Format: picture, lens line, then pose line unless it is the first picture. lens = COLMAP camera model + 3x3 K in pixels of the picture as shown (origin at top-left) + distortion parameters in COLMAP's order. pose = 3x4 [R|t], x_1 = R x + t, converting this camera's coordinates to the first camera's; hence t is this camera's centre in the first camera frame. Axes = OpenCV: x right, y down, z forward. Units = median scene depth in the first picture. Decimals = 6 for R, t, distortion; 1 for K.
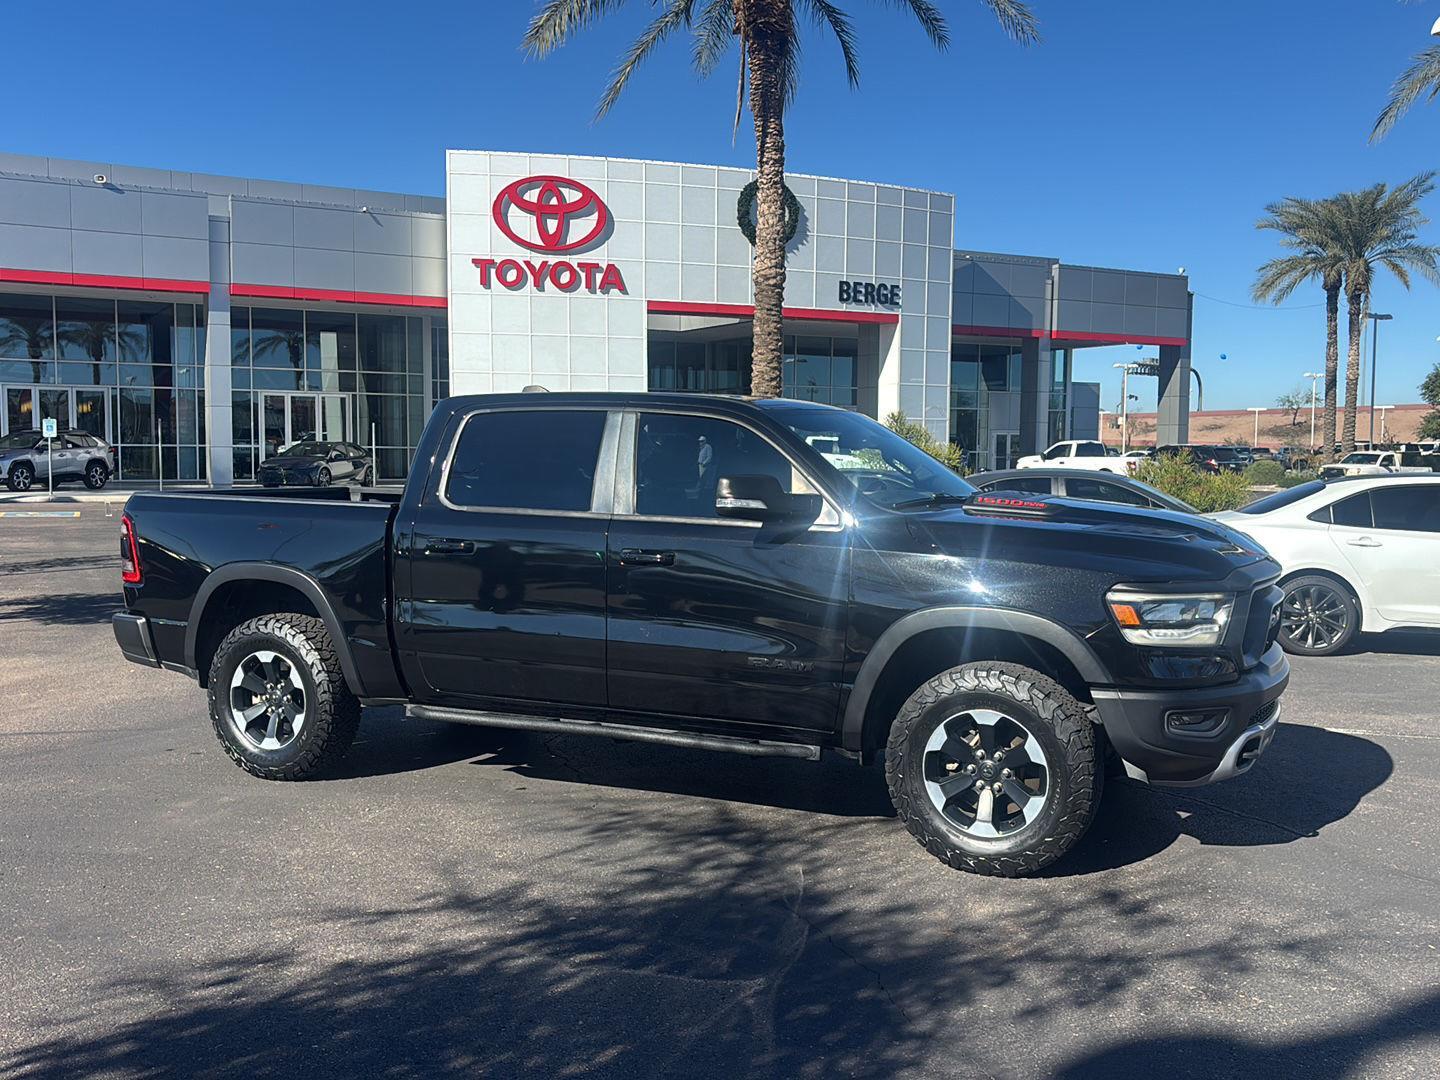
lens RADIAL K [[1355.2, 0, 723.2], [0, 1355.2, 534.6], [0, 0, 1]] dist [0.013428, 0.000000]
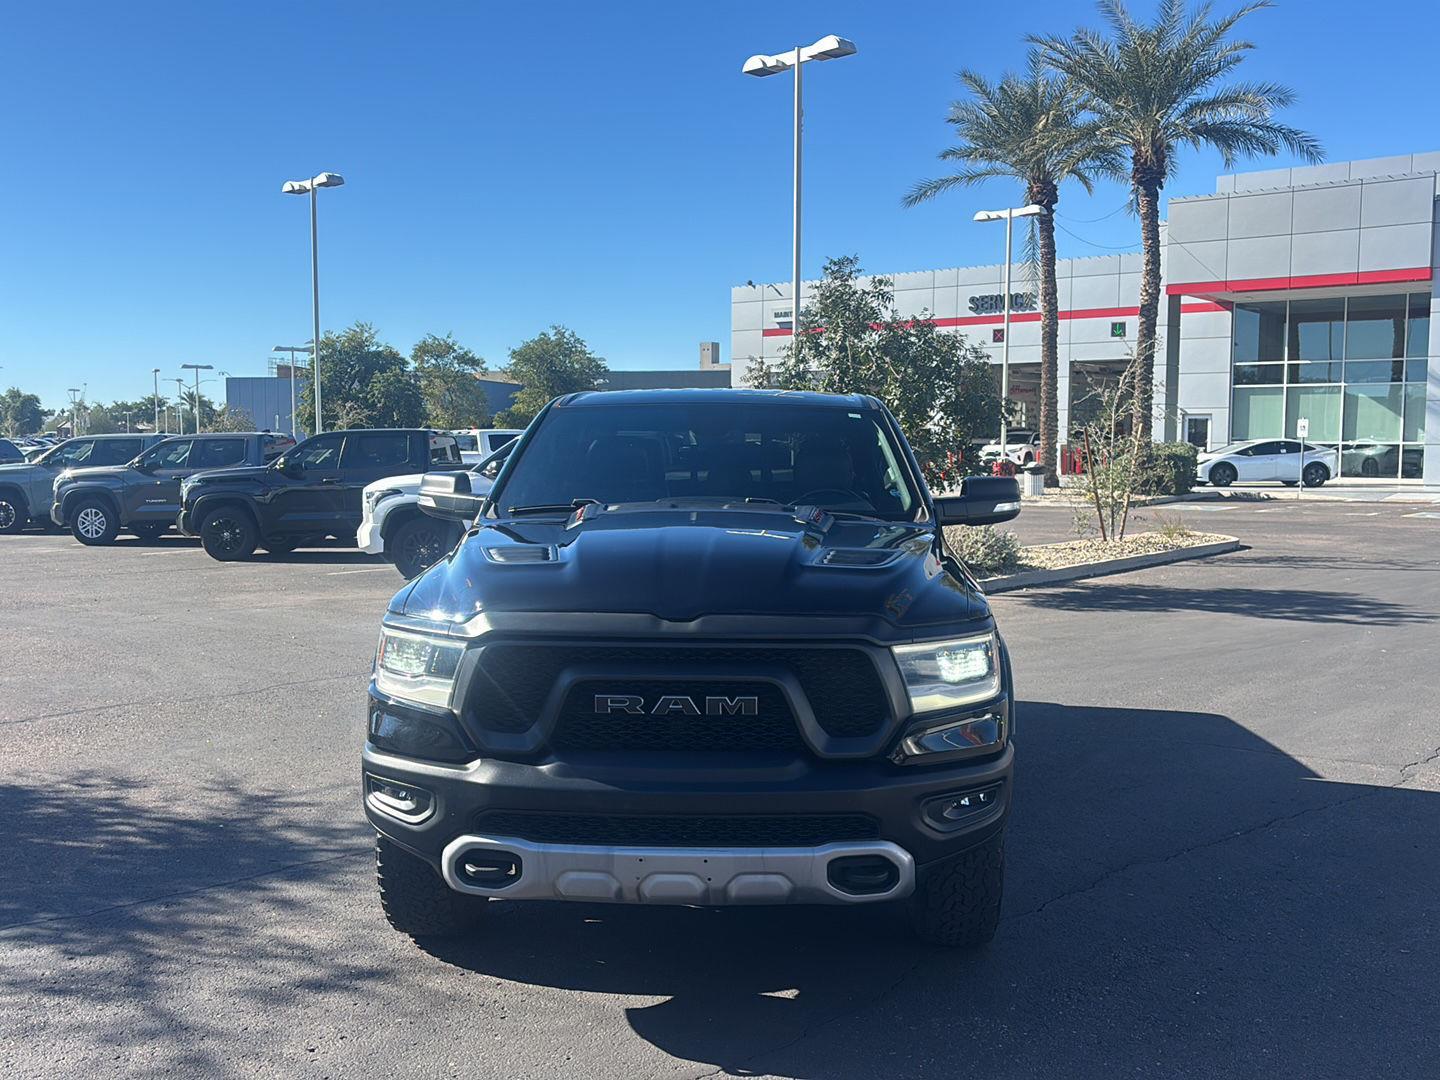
lens RADIAL K [[1355.2, 0, 731.6], [0, 1355.2, 549.1], [0, 0, 1]] dist [0.013428, 0.000000]
pose [[0.419081, 0.064484, -0.905656, 1.122257], [-0.054591, 0.997460, 0.045760, -0.047094], [0.906306, 0.030263, 0.421537, 0.839653]]
